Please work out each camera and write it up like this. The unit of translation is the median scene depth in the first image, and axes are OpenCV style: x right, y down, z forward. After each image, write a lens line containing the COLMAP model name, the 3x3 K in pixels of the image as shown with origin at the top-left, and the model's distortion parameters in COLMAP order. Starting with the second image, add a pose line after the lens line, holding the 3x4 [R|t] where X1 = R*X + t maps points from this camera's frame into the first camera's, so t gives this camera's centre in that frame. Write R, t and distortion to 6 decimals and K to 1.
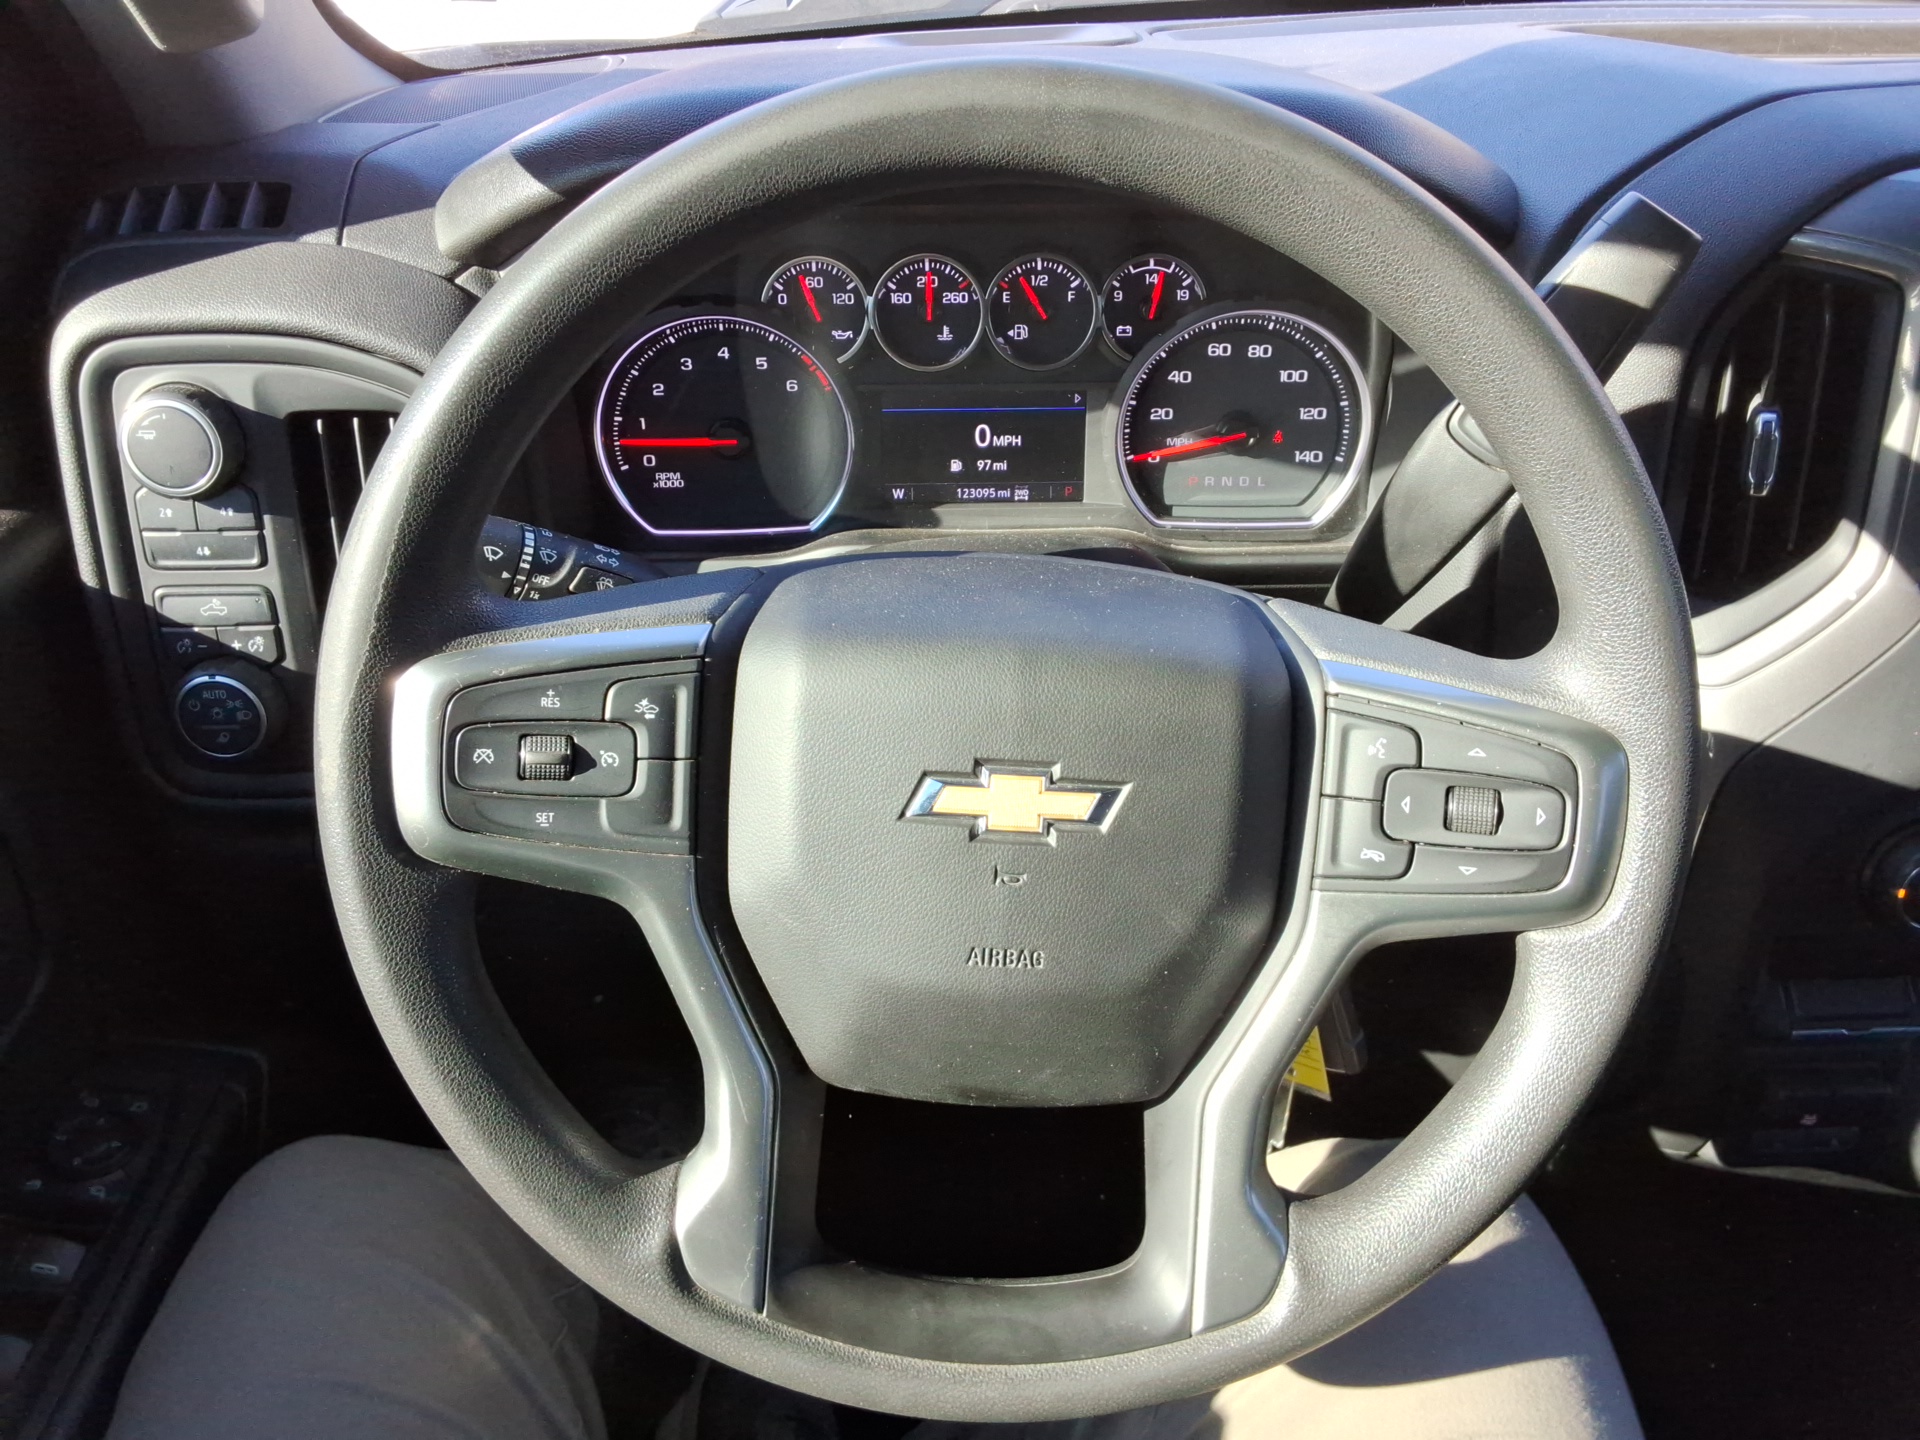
lens RADIAL K [[1538.7, 0, 976.0], [0, 1538.7, 720.0], [0, 0, 1]] dist [0.055725, -0.038763]
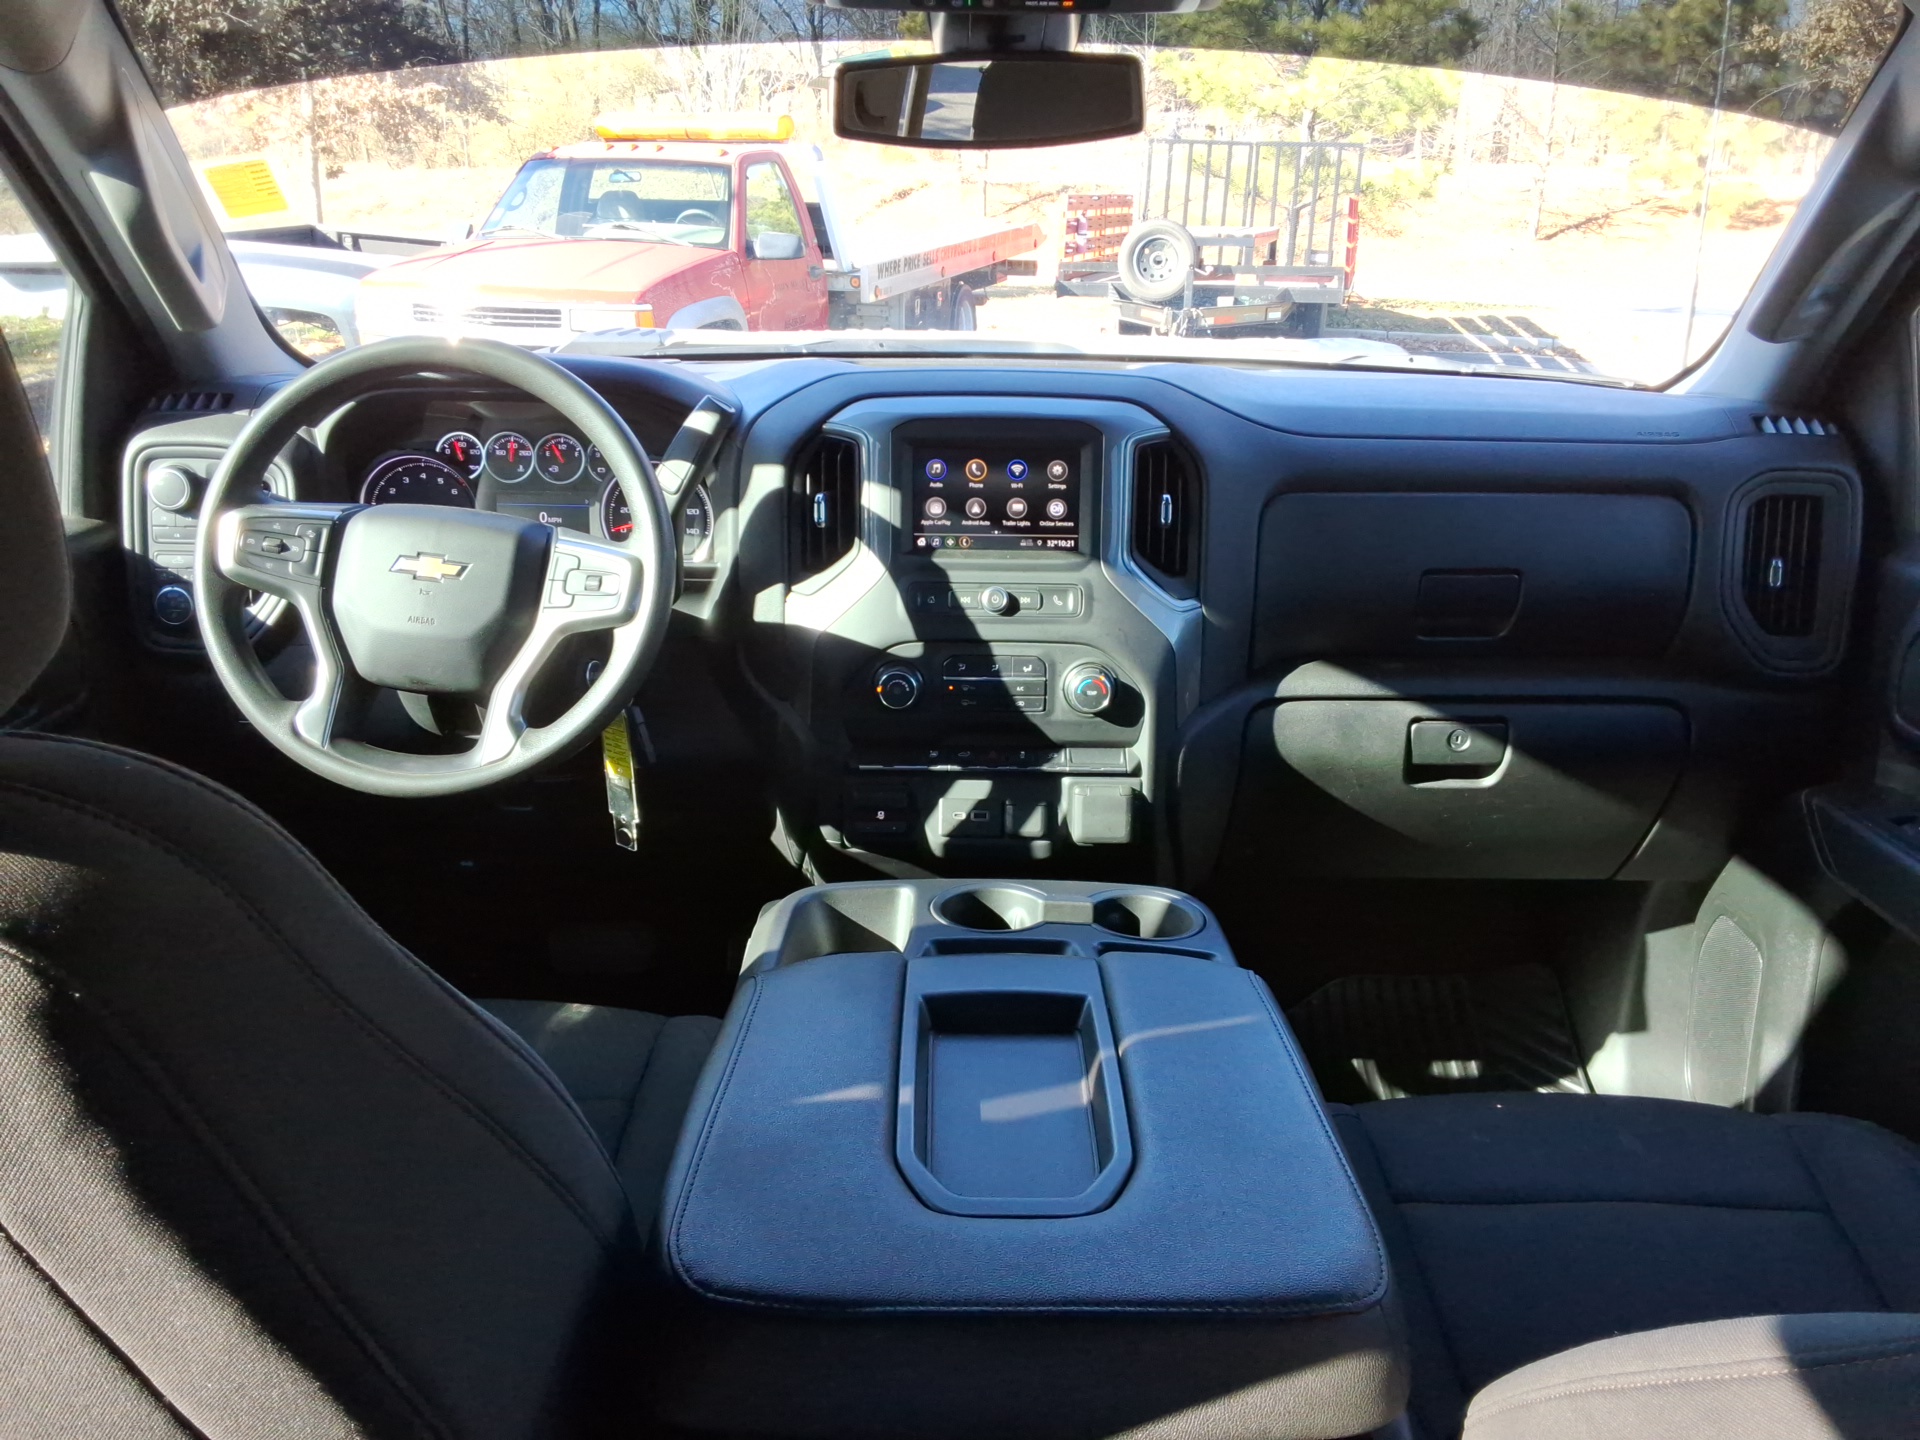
lens RADIAL K [[1538.7, 0, 953.8], [0, 1538.7, 707.4], [0, 0, 1]] dist [0.055725, -0.038763]
pose [[0.999510, 0.024997, -0.018844, 0.762083], [-0.028613, 0.973691, -0.226068, 0.667962], [0.012697, 0.226496, 0.973929, -1.276488]]
